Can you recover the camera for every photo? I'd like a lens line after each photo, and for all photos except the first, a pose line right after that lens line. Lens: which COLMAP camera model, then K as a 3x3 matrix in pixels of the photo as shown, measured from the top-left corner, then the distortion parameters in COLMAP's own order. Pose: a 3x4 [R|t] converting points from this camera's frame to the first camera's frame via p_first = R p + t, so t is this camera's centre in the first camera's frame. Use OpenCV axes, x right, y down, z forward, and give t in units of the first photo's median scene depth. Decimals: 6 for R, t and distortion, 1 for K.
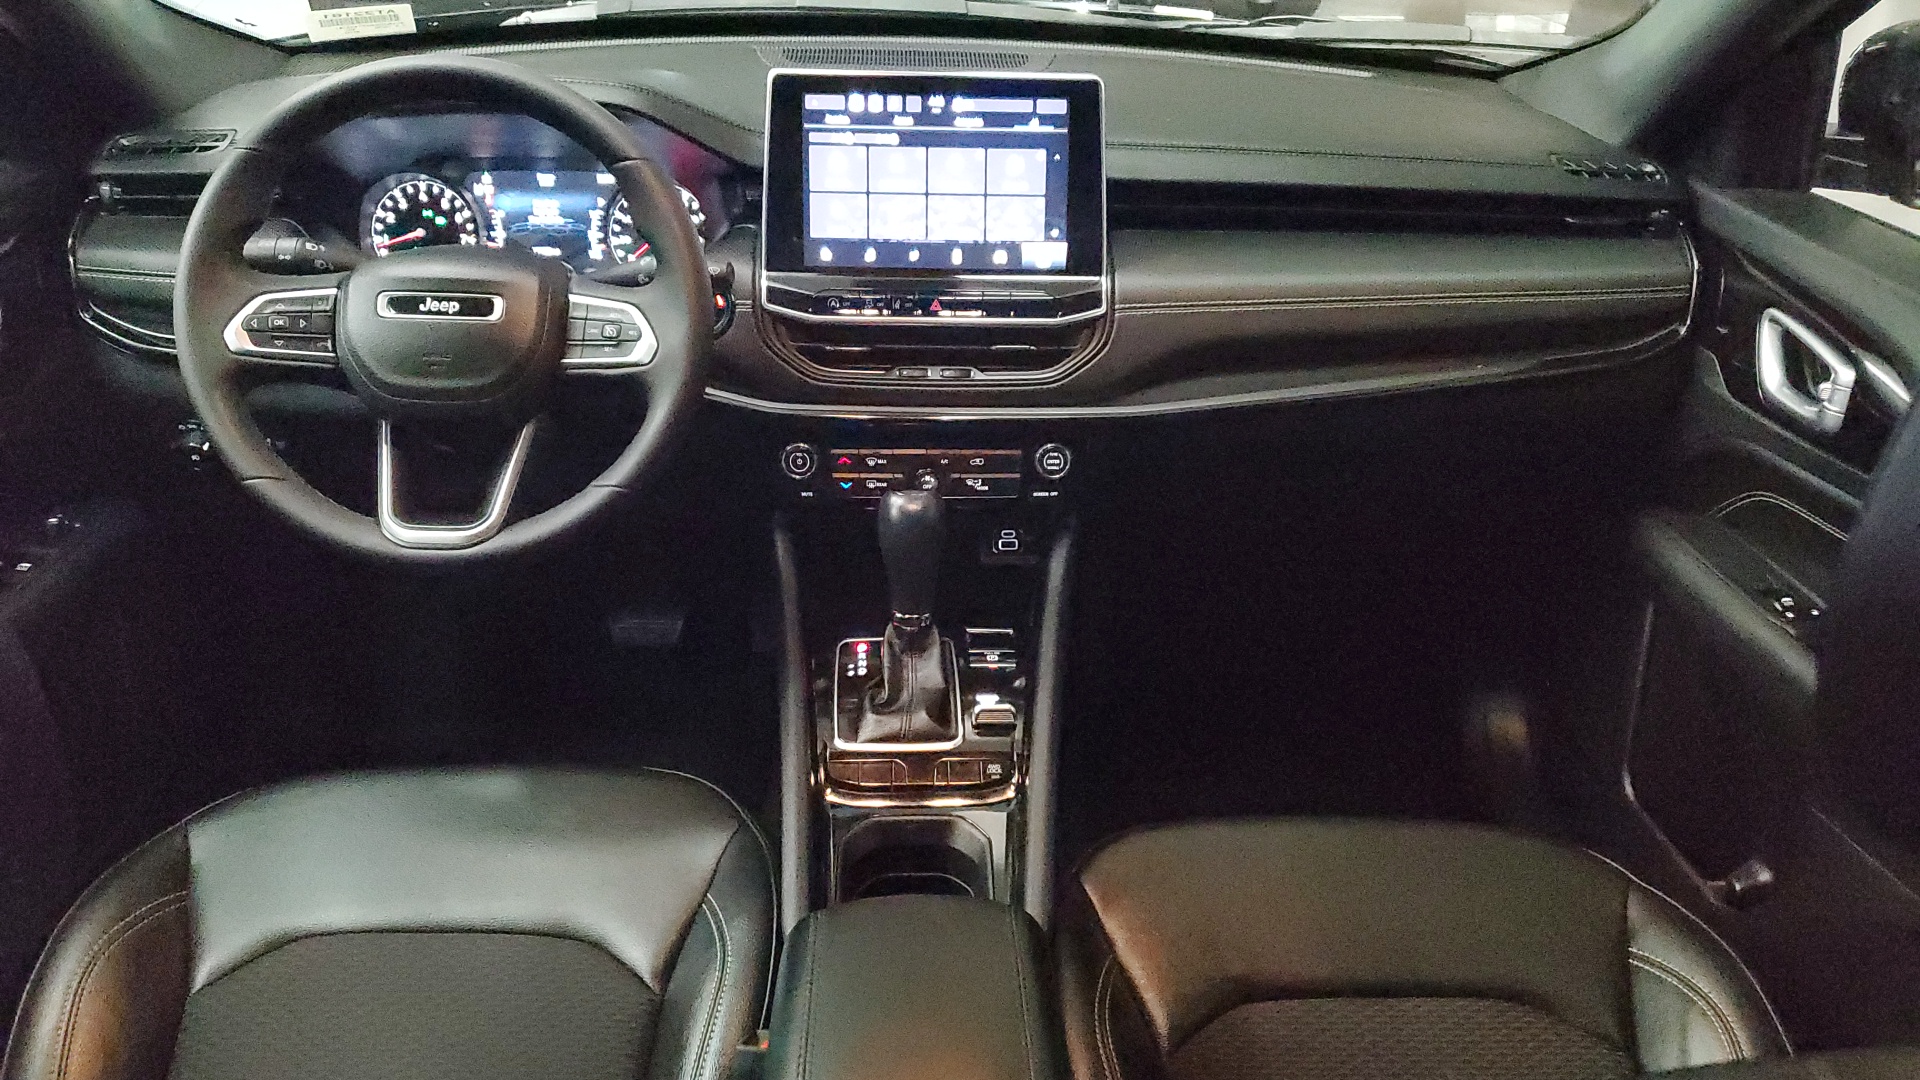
lens RADIAL K [[1401.9, 0, 961.4], [0, 1401.9, 588.2], [0, 0, 1]] dist [0.130717, -0.355057]
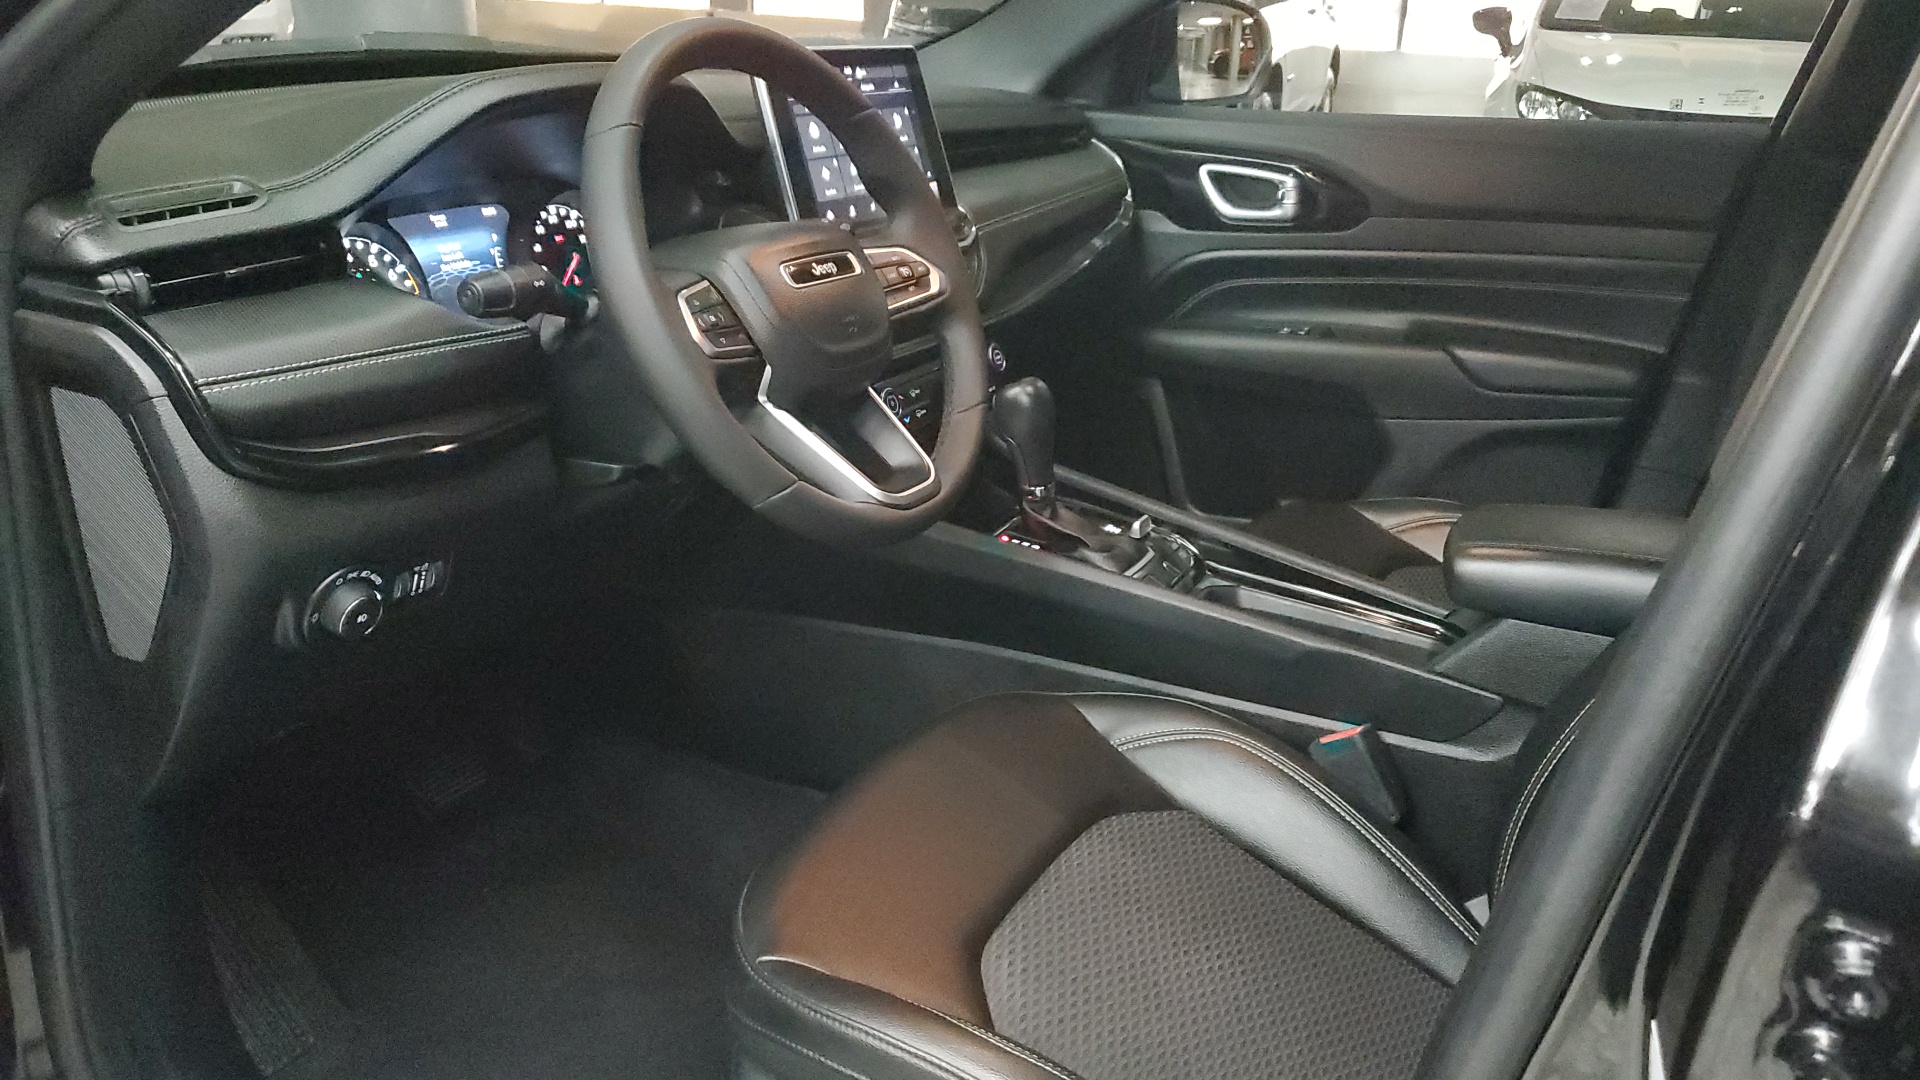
lens RADIAL K [[1533.7, 0, 960.0], [0, 1533.7, 540.0], [0, 0, 1]] dist [-0.020658, -0.009506]
pose [[0.504666, -0.300119, 0.809470, -1.019835], [0.421591, 0.903900, 0.072287, -0.063809], [-0.753374, 0.304785, 0.582695, 0.349502]]
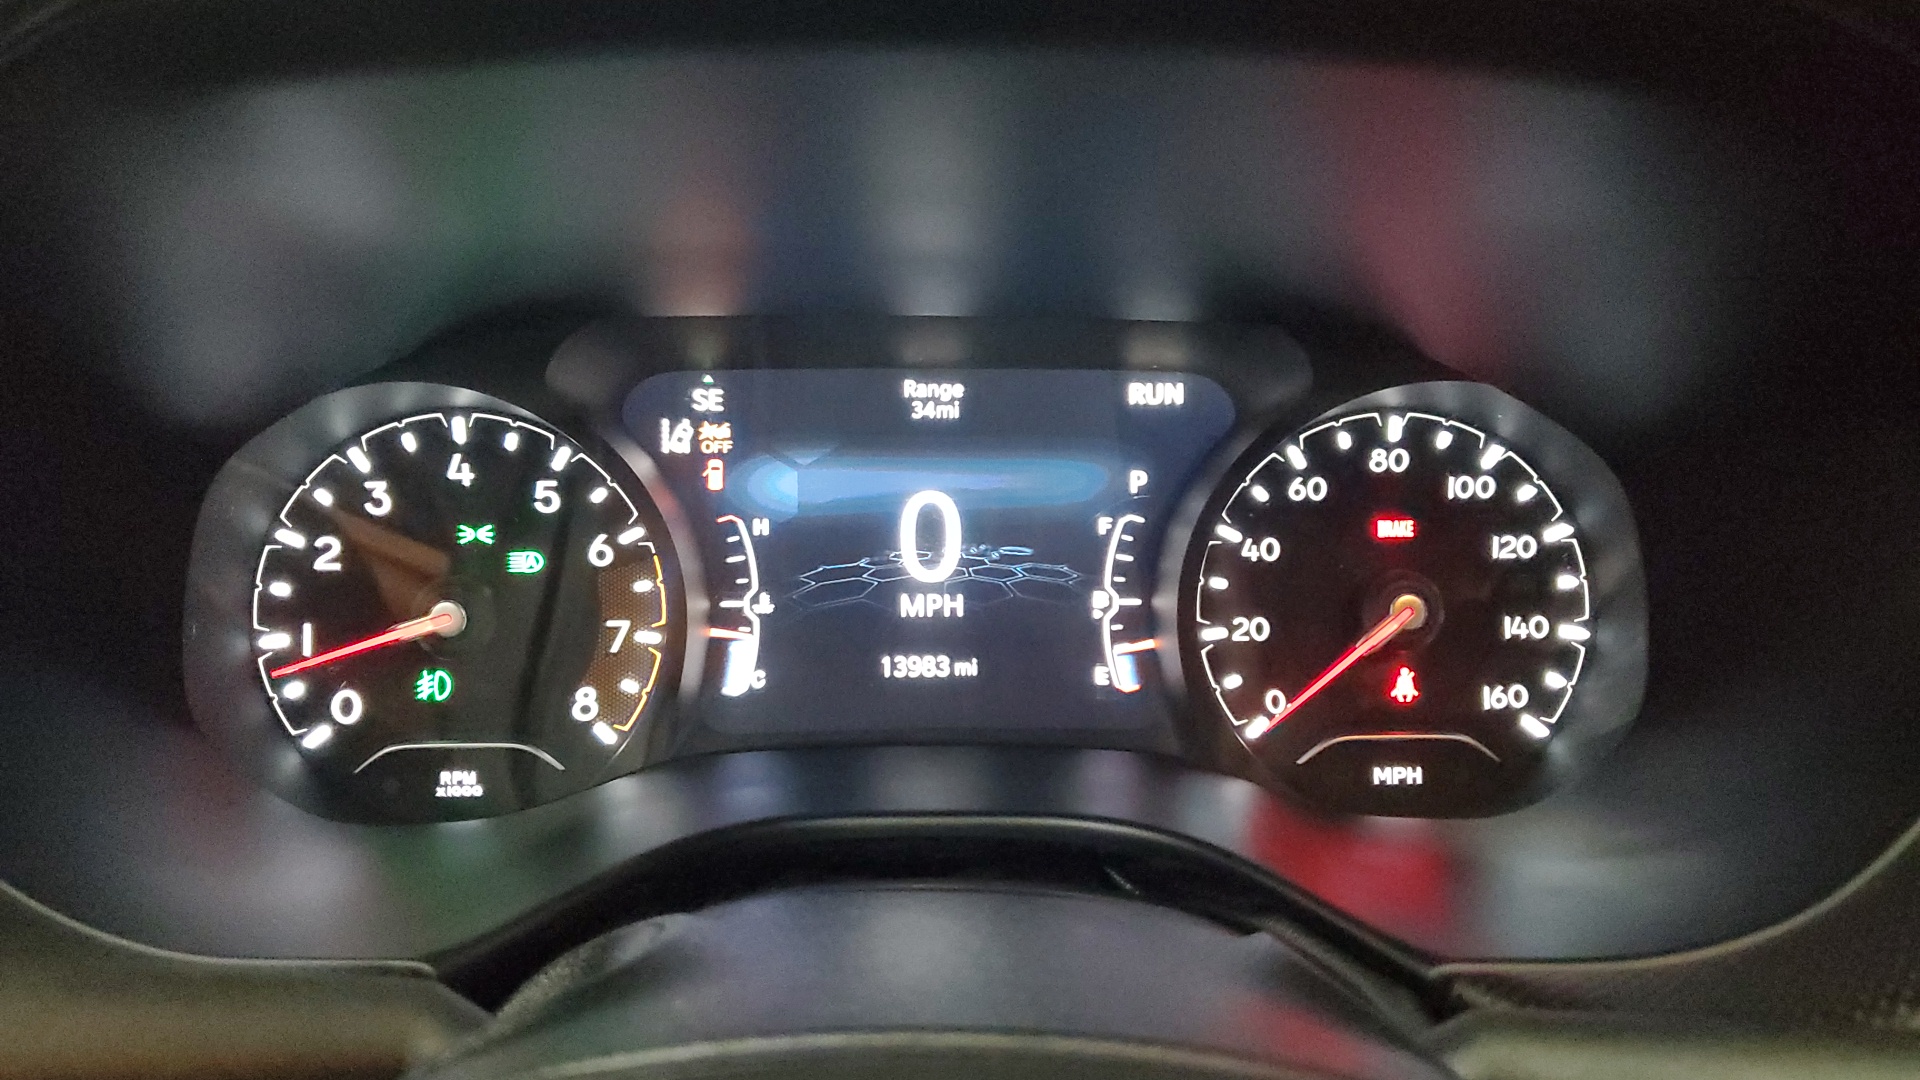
lens RADIAL K [[1401.9, 0, 961.4], [0, 1401.9, 588.2], [0, 0, 1]] dist [0.130717, -0.355057]
pose [[0.999766, -0.005847, -0.020809, -0.315520], [0.003698, 0.994792, -0.101855, -0.253010], [0.021296, 0.101755, 0.994582, 0.833020]]
